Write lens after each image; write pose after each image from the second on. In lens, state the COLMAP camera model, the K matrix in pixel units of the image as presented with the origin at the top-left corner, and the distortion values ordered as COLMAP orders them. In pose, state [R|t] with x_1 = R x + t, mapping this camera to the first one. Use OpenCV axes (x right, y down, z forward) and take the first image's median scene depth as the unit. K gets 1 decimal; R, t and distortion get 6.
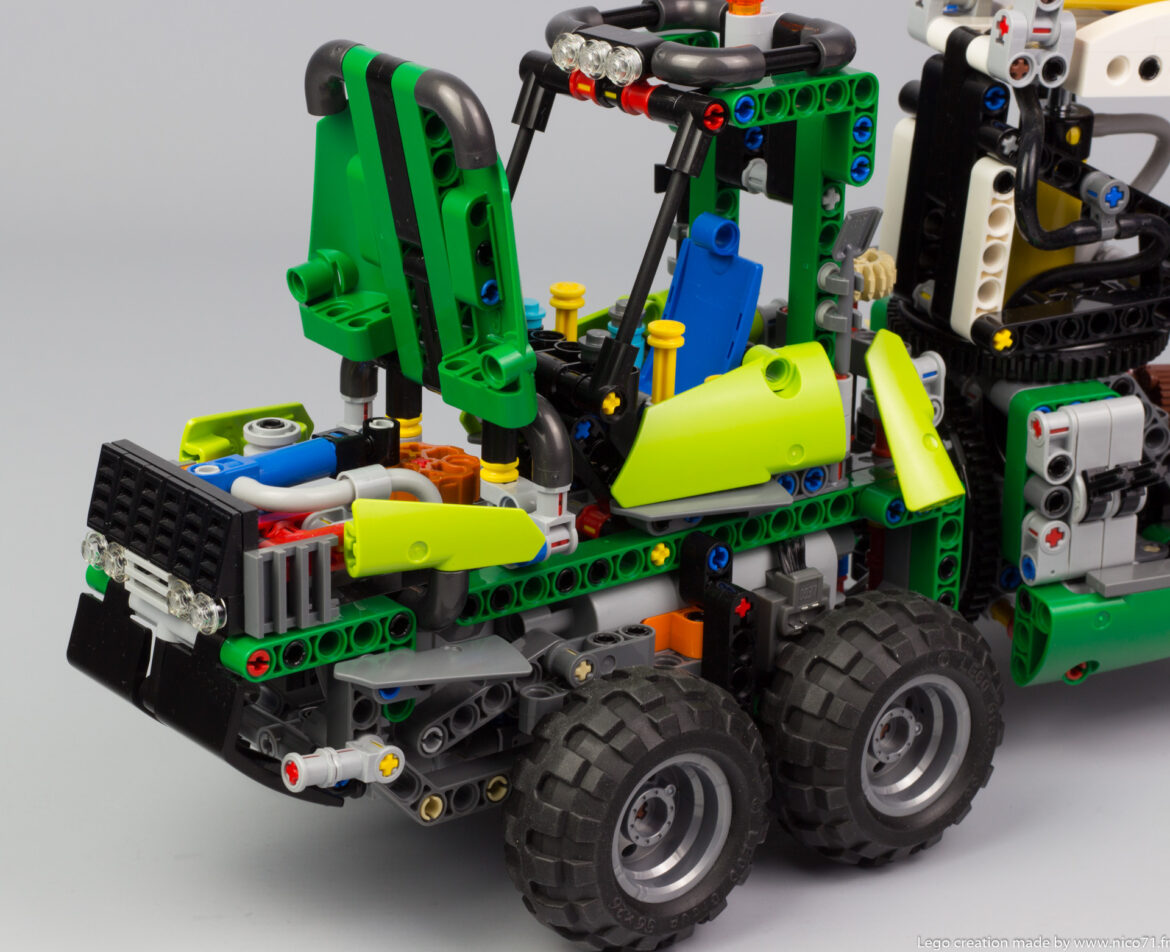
lens RADIAL K [[3491.8, 0, 585.0], [0, 3491.8, 476.0], [0, 0, 1]] dist [-0.193110, 2.629133]
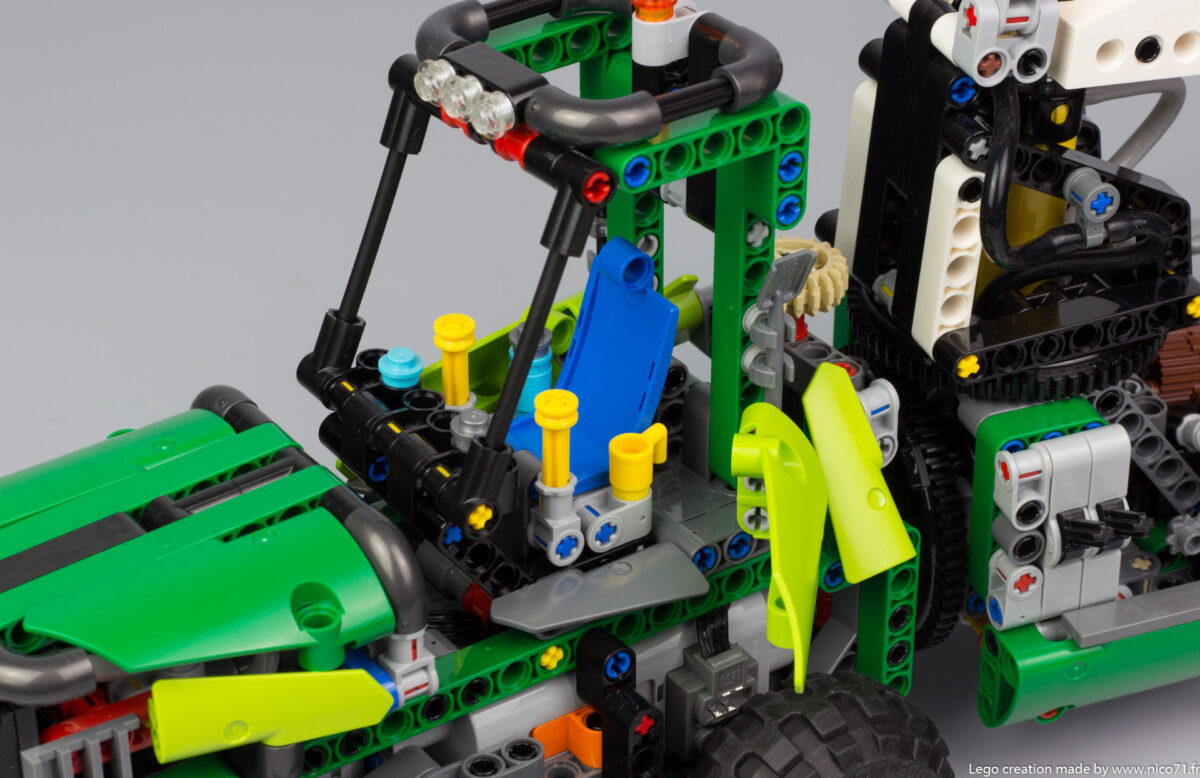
lens RADIAL K [[2926.6, 0, 600.0], [0, 2926.6, 389.0], [0, 0, 1]] dist [-0.036477, -1.060991]
pose [[0.998354, 0.006387, -0.056999, 0.070943], [0.003823, 0.984160, 0.177240, -0.163579], [0.057228, -0.177166, 0.982516, 0.285157]]
